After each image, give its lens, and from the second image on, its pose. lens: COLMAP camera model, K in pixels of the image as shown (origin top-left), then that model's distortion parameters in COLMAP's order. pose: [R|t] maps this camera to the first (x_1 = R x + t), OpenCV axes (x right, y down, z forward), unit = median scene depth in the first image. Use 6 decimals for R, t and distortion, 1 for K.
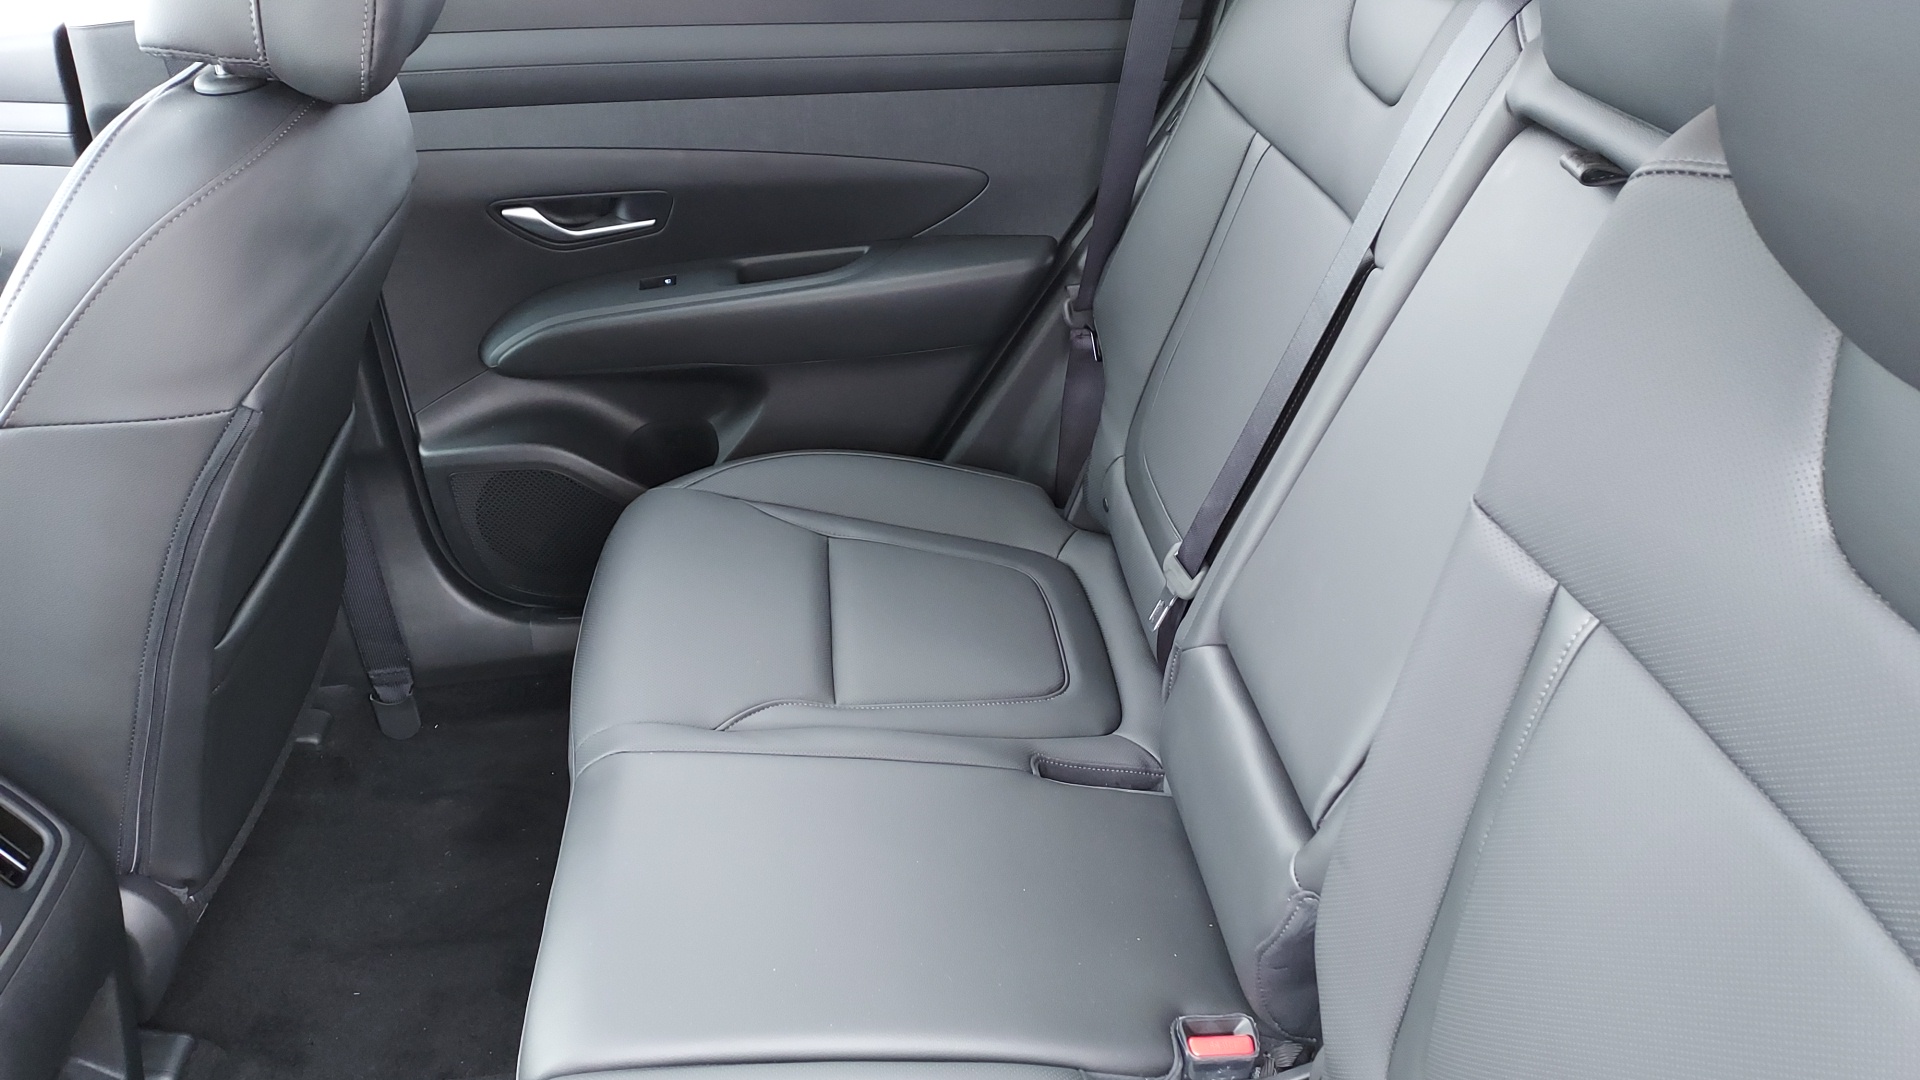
lens RADIAL K [[1408.7, 0, 974.0], [0, 1408.7, 539.5], [0, 0, 1]] dist [0.036712, -0.006934]
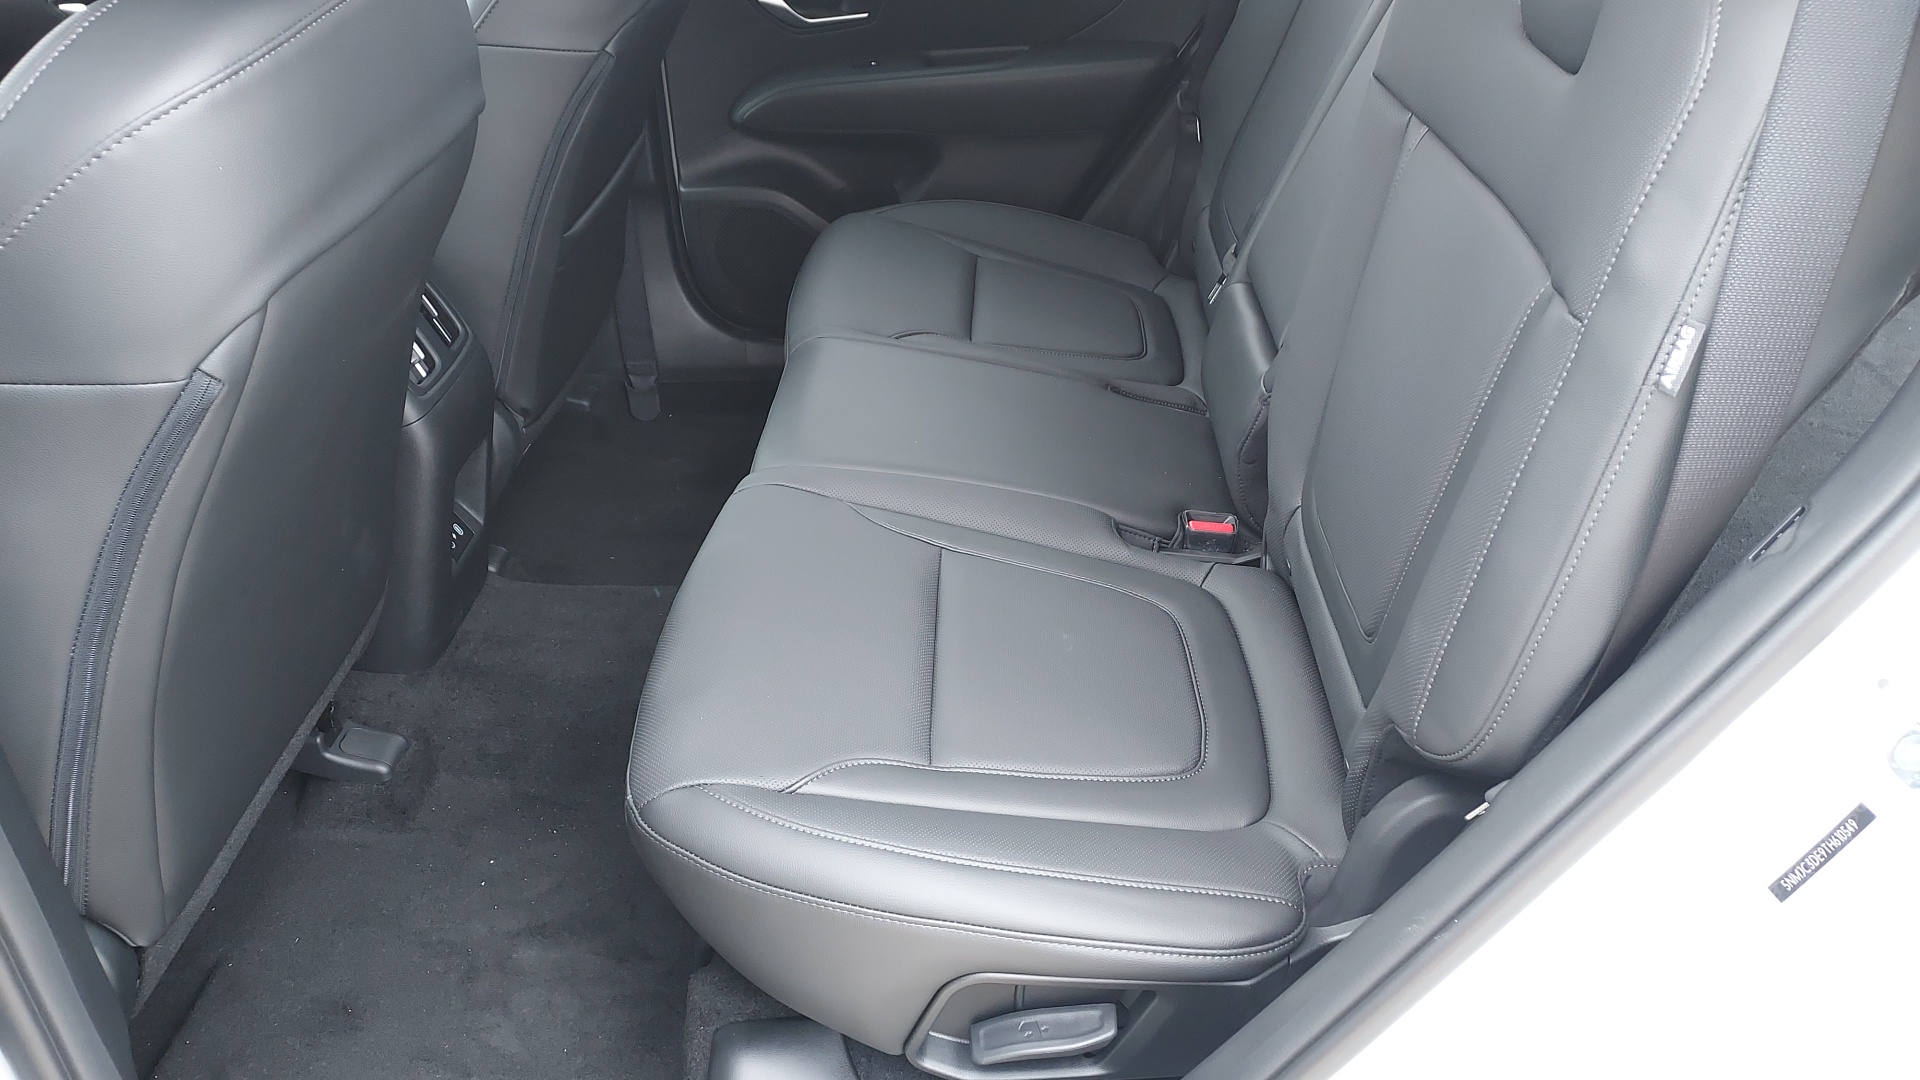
lens RADIAL K [[1405.8, 0, 964.3], [0, 1405.8, 539.7], [0, 0, 1]] dist [0.038393, -0.002882]
pose [[0.989124, 0.086565, -0.118911, 0.061098], [-0.085442, 0.996237, 0.014519, 0.234631], [0.119720, -0.004201, 0.992799, -0.295389]]
